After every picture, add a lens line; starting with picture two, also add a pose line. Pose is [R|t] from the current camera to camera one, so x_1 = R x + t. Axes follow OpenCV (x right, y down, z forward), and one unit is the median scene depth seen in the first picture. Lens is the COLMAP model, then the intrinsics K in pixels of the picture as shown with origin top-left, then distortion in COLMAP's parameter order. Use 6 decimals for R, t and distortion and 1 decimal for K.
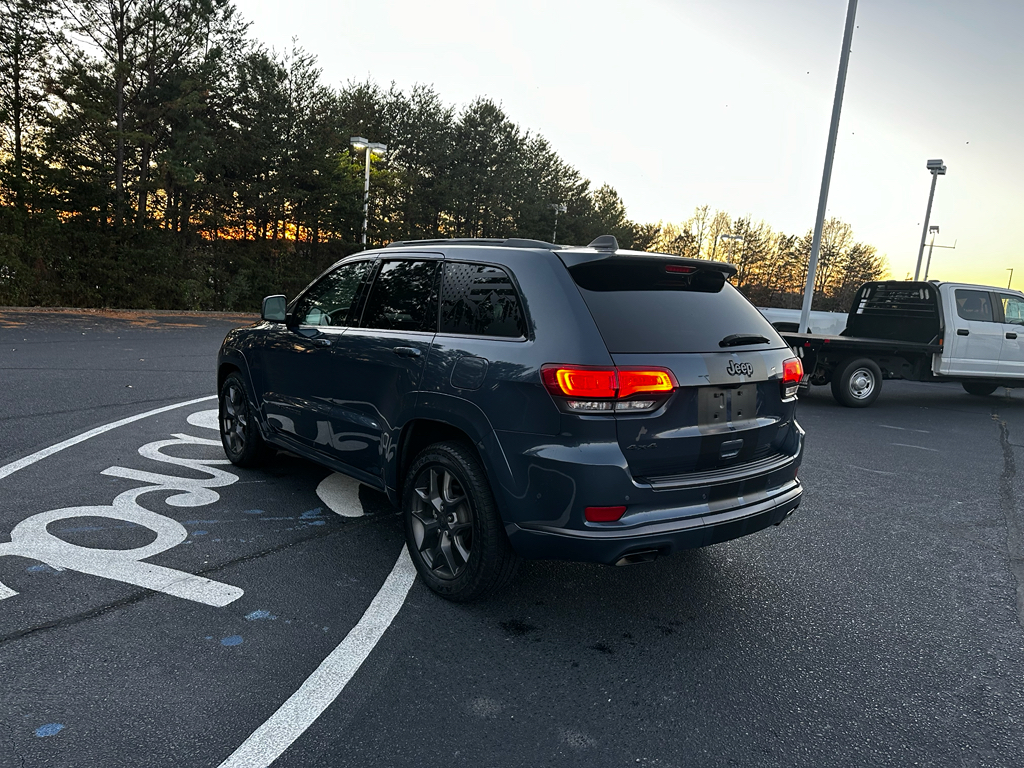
lens RADIAL K [[720.0, 0, 508.8], [0, 720.0, 384.1], [0, 0, 1]] dist [0.128902, -0.165816]
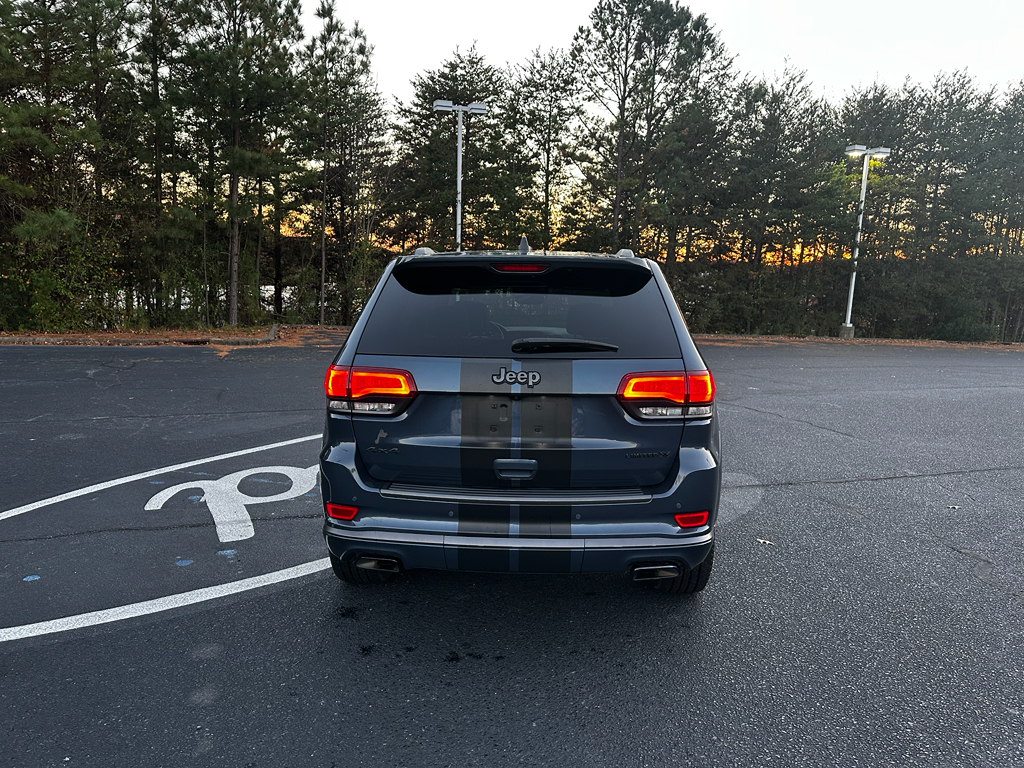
lens RADIAL K [[725.1, 0, 514.8], [0, 725.1, 384.3], [0, 0, 1]] dist [0.114048, -0.166531]
pose [[0.738974, 0.041316, -0.672465, 0.095065], [-0.065633, 0.997785, -0.010820, -0.000354], [0.670529, 0.052132, 0.740049, 0.037489]]
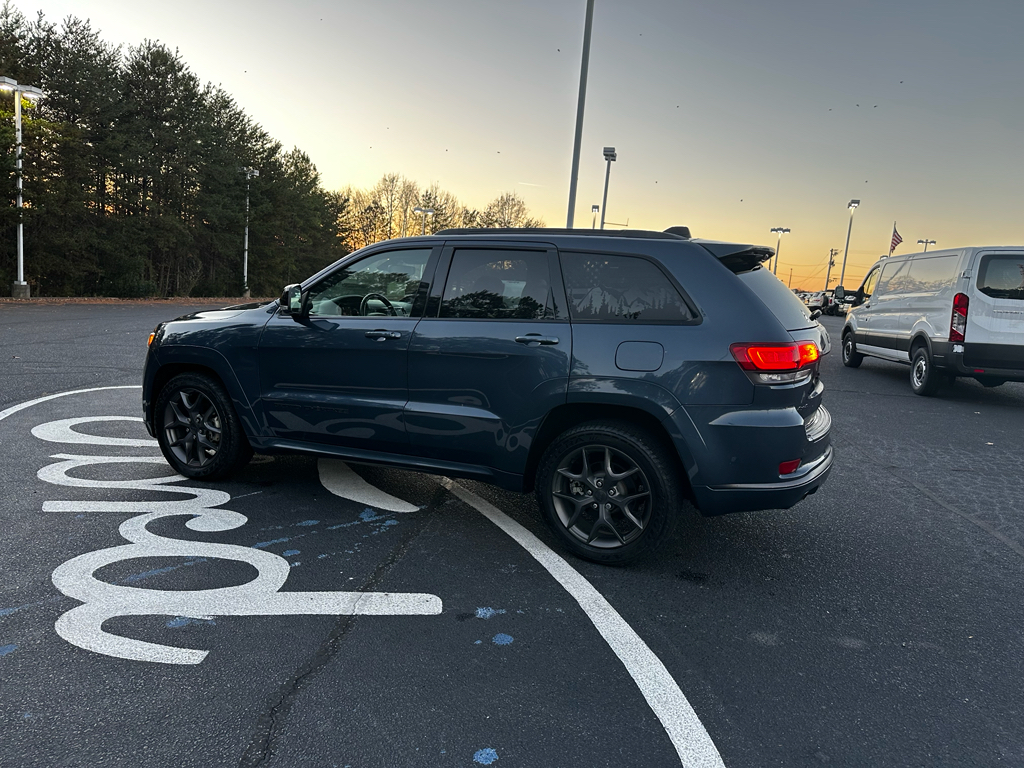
lens RADIAL K [[742.7, 0, 518.1], [0, 742.7, 385.8], [0, 0, 1]] dist [0.001473, -0.009874]
pose [[0.893020, -0.087559, 0.441417, -0.074078], [0.070889, 0.996013, 0.054154, -0.003031], [-0.444399, -0.017069, 0.895666, 0.012693]]
